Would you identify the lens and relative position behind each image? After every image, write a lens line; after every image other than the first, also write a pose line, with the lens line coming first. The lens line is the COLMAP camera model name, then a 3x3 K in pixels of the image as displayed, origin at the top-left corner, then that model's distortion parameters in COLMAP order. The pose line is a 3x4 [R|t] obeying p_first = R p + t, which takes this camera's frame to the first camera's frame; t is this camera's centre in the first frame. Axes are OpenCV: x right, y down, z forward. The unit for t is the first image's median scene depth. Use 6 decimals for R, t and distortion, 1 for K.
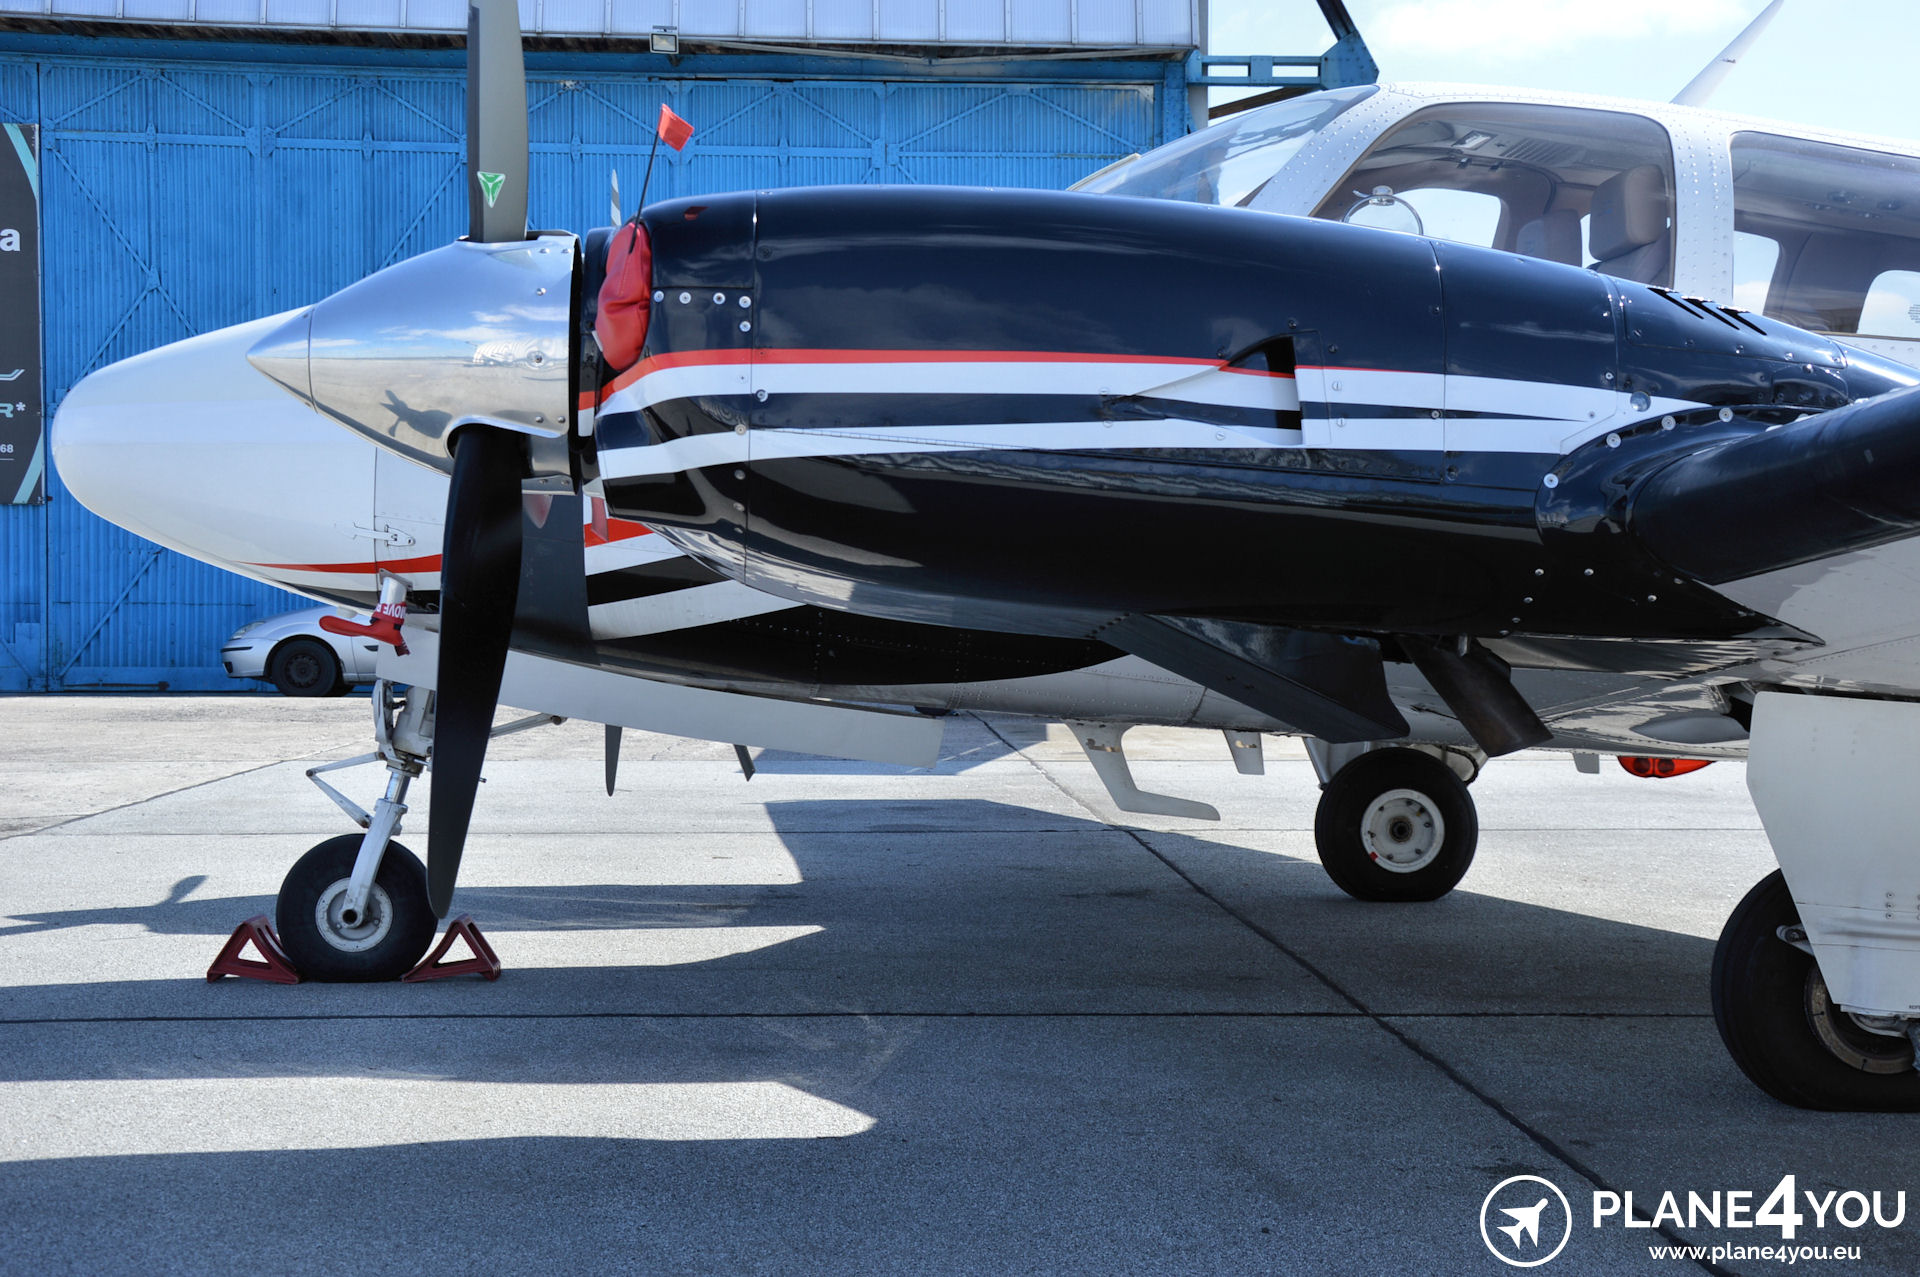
lens RADIAL K [[2405.4, 0, 960.0], [0, 2405.4, 638.5], [0, 0, 1]] dist [0.029411, 0.473697]
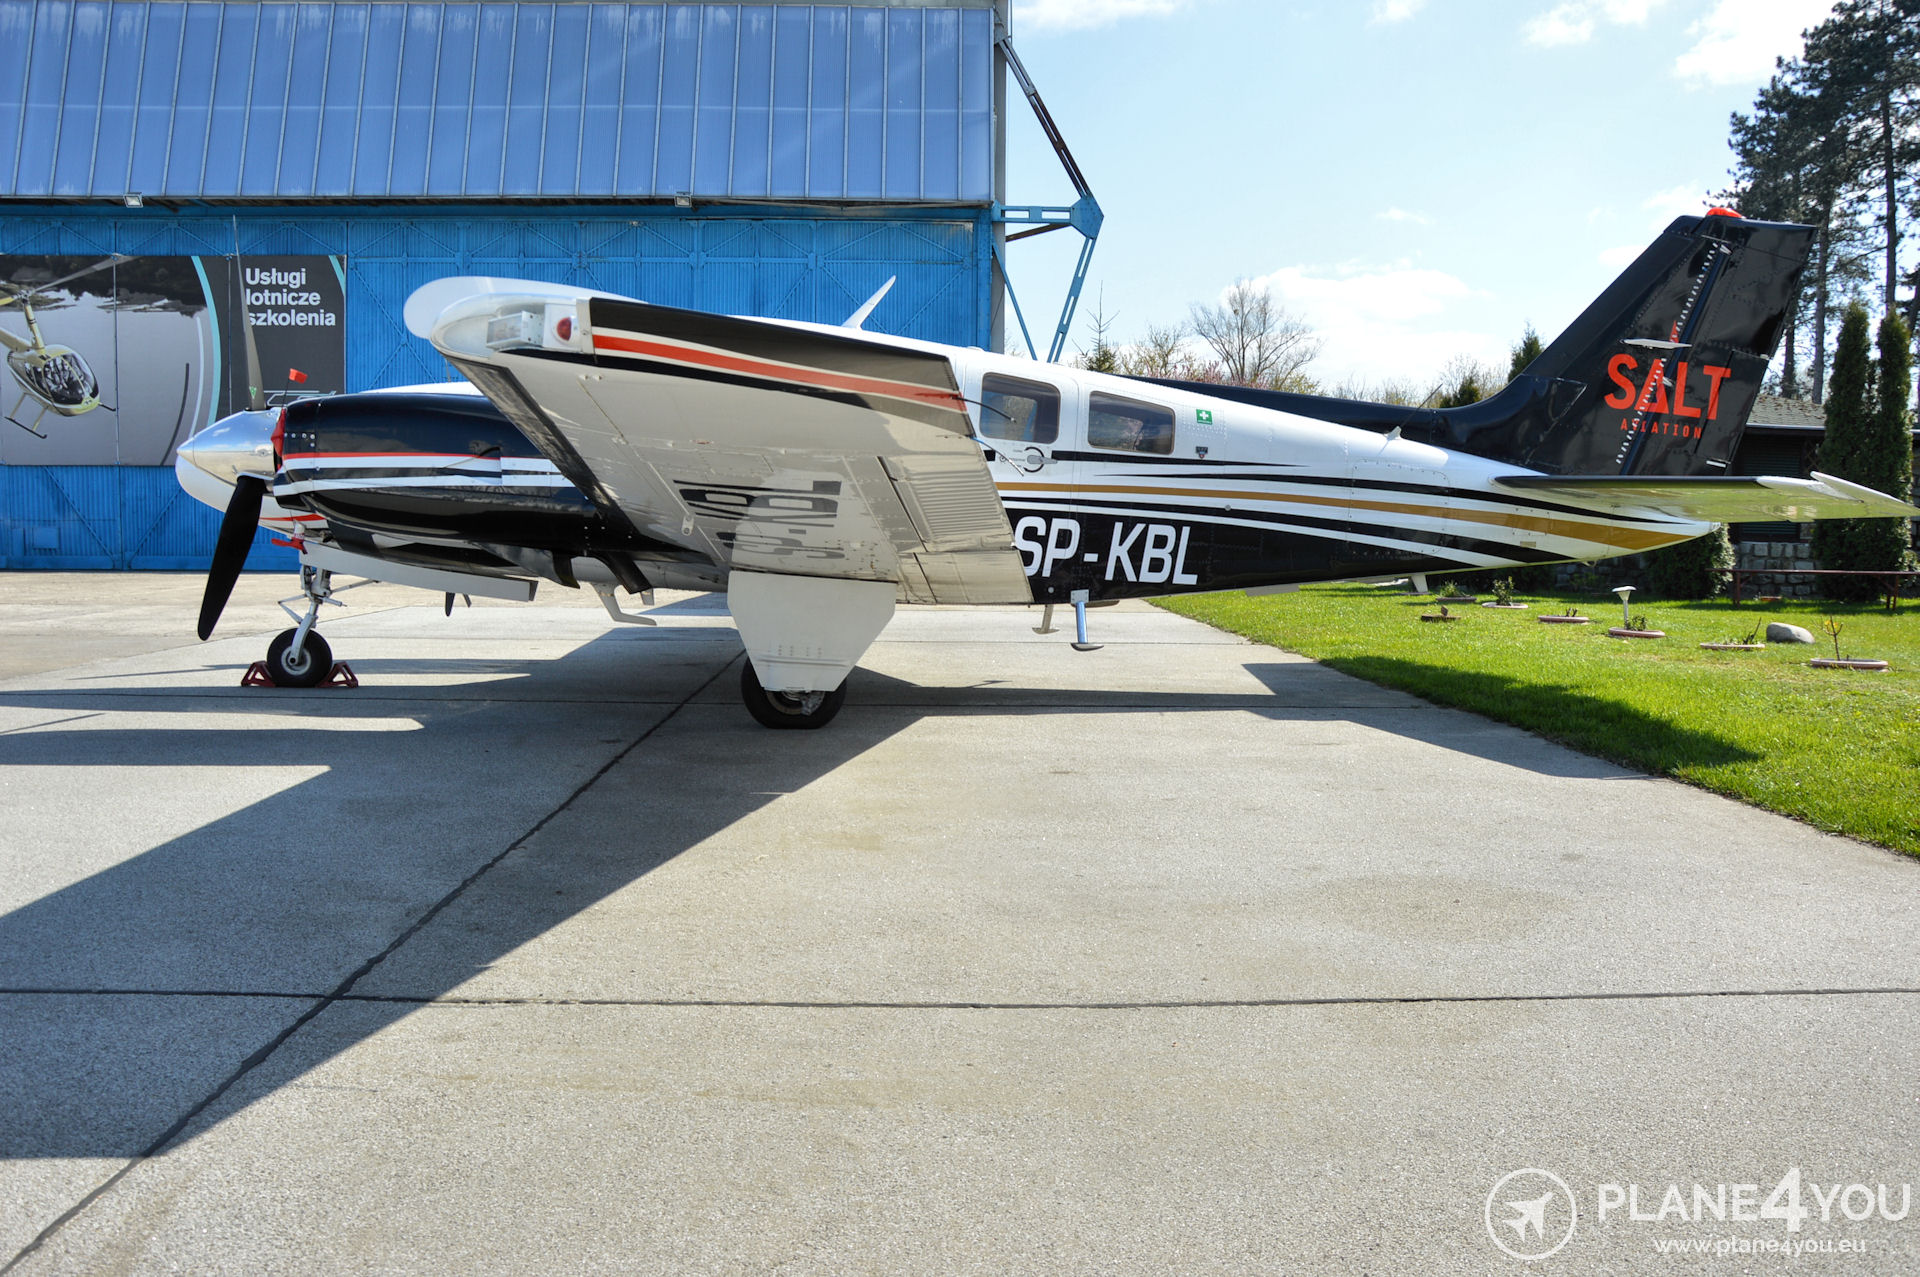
lens RADIAL K [[1524.0, 0, 960.0], [0, 1524.0, 638.5], [0, 0, 1]] dist [-0.156339, 0.124377]
pose [[0.999957, 0.007733, -0.005119, 0.326271], [-0.007391, 0.997940, 0.063722, -0.006744], [0.005601, -0.063681, 0.997955, -0.375598]]
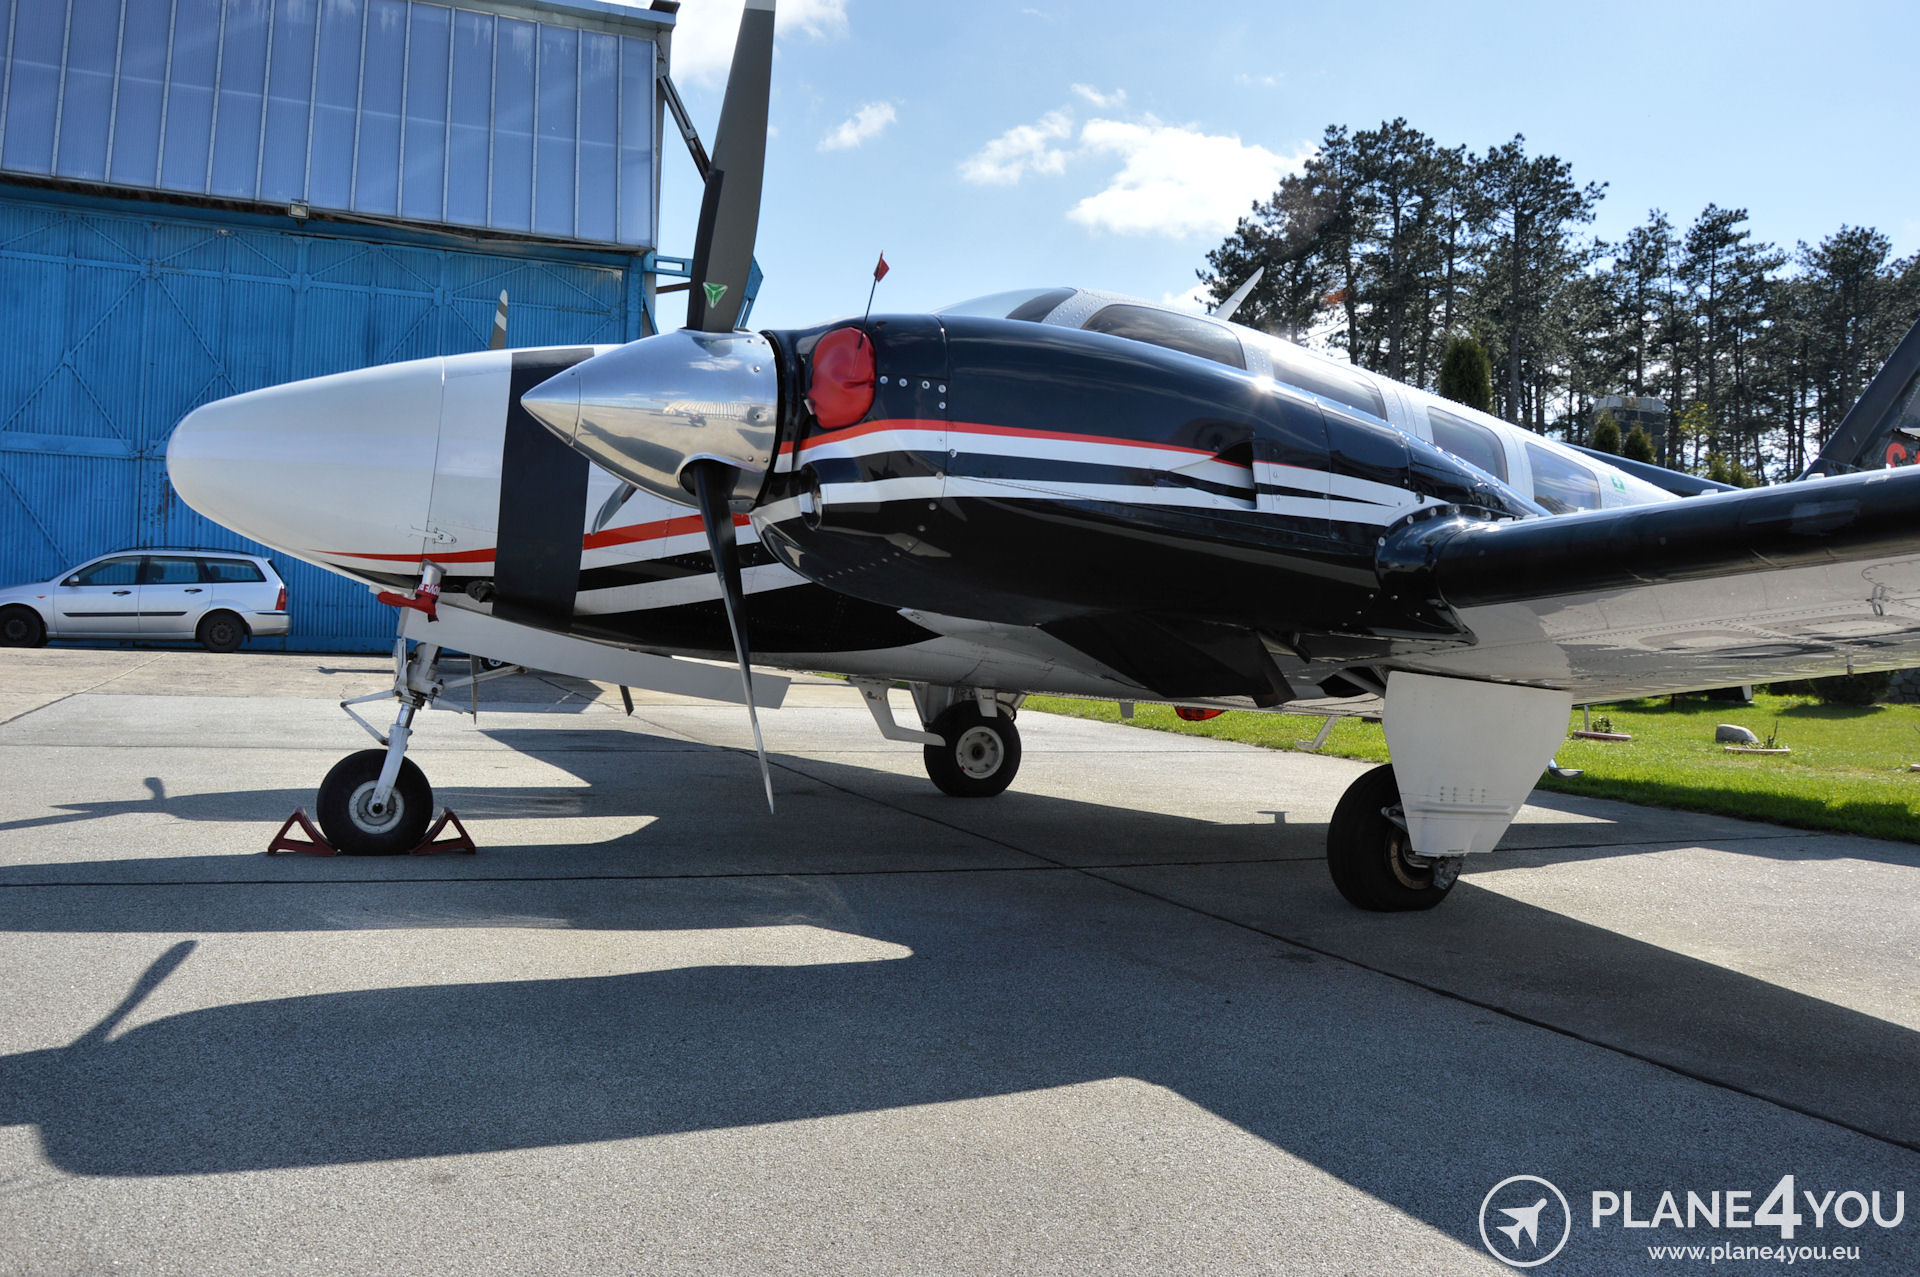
lens RADIAL K [[1524.0, 0, 960.0], [0, 1524.0, 638.5], [0, 0, 1]] dist [-0.156339, 0.124377]
pose [[0.937671, 0.030538, 0.346179, -0.178957], [-0.032531, 0.999471, -0.000053, 0.004918], [-0.345997, -0.011212, 0.938169, 0.061317]]
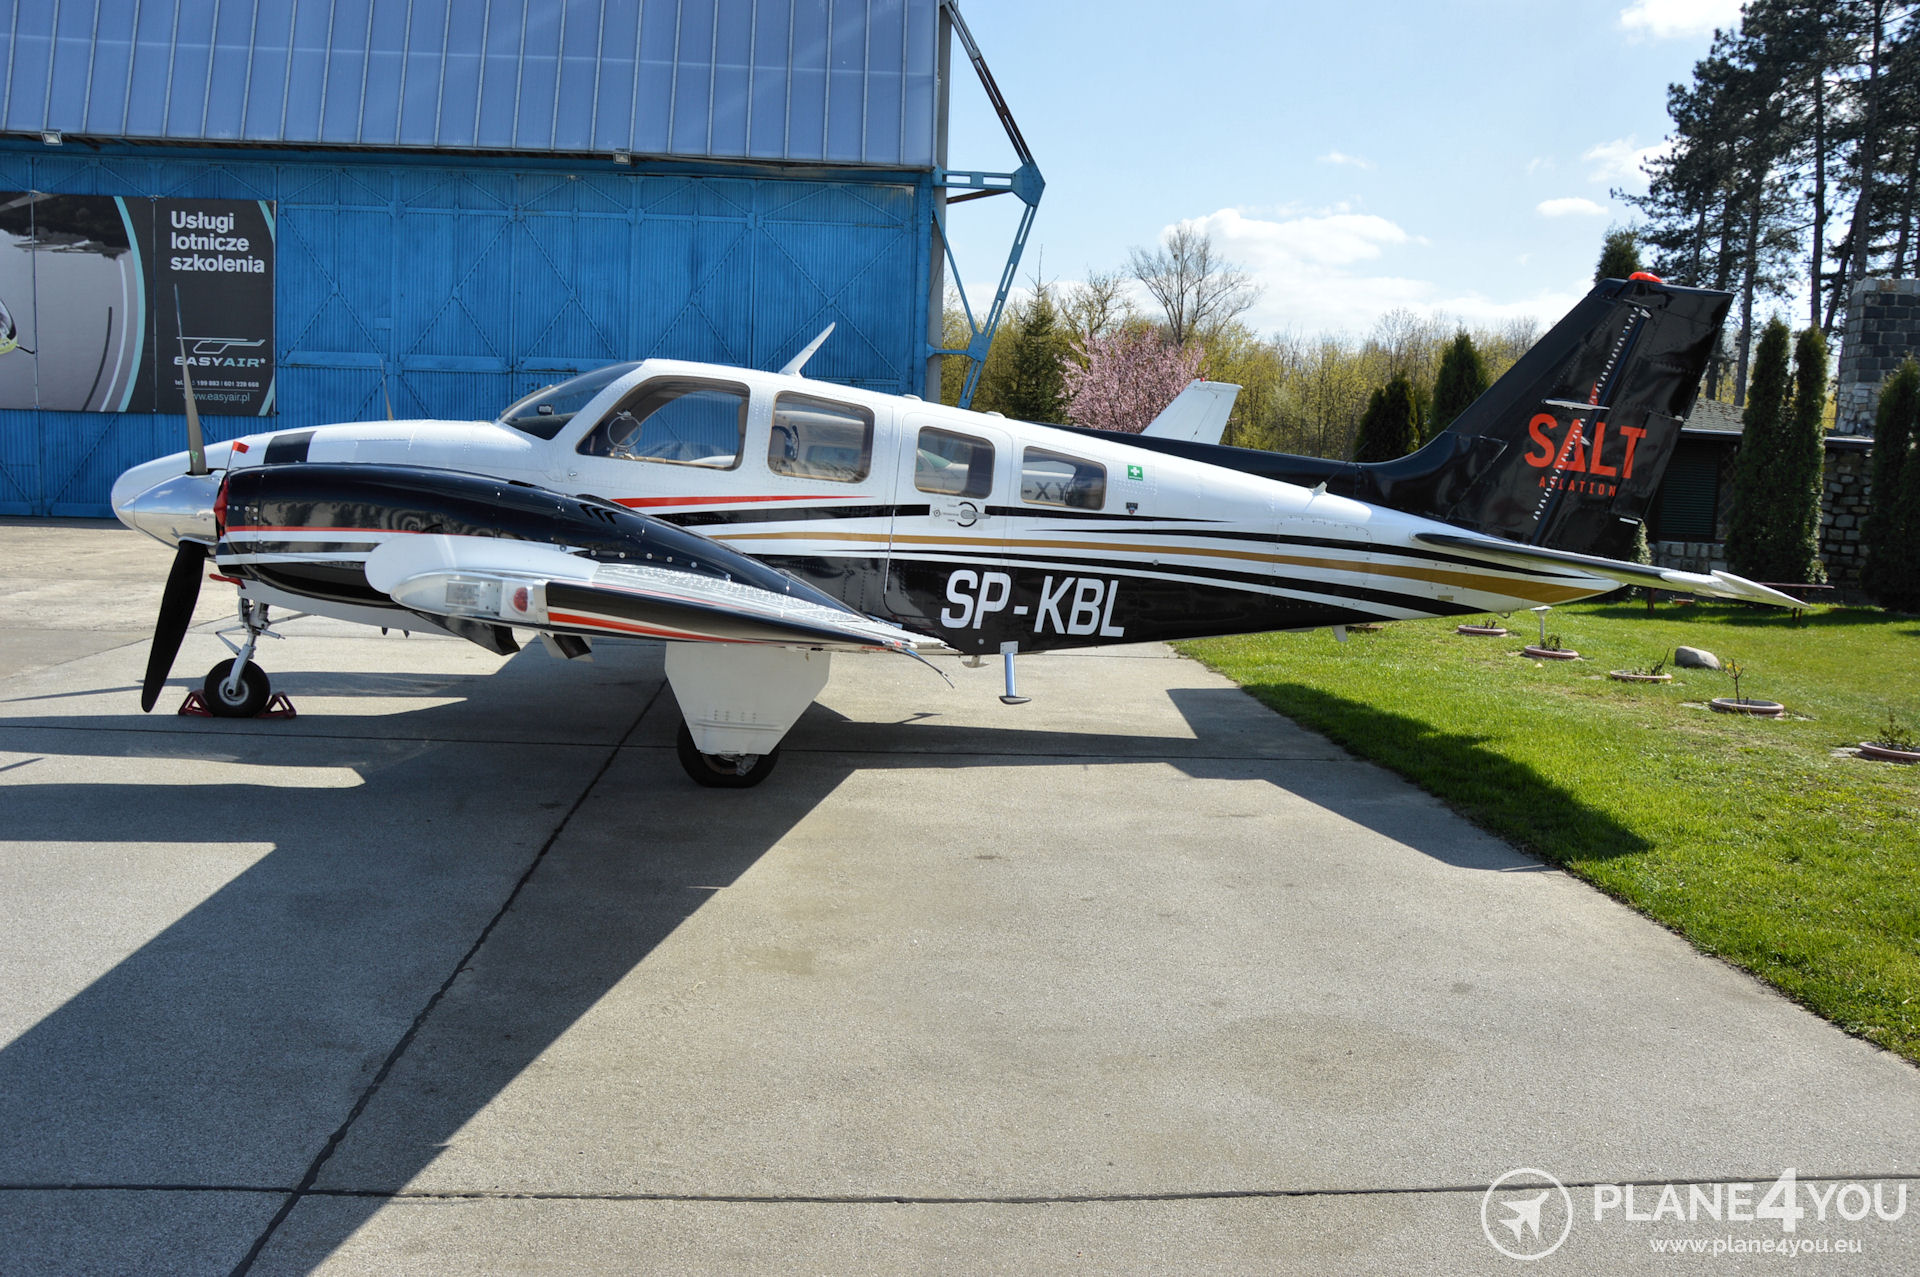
lens RADIAL K [[1524.0, 0, 960.0], [0, 1524.0, 638.5], [0, 0, 1]] dist [-0.156339, 0.124377]
pose [[0.998767, 0.028296, 0.040794, 0.324395], [-0.032404, 0.994067, 0.103829, -0.091015], [-0.037614, -0.105023, 0.993758, -0.395263]]
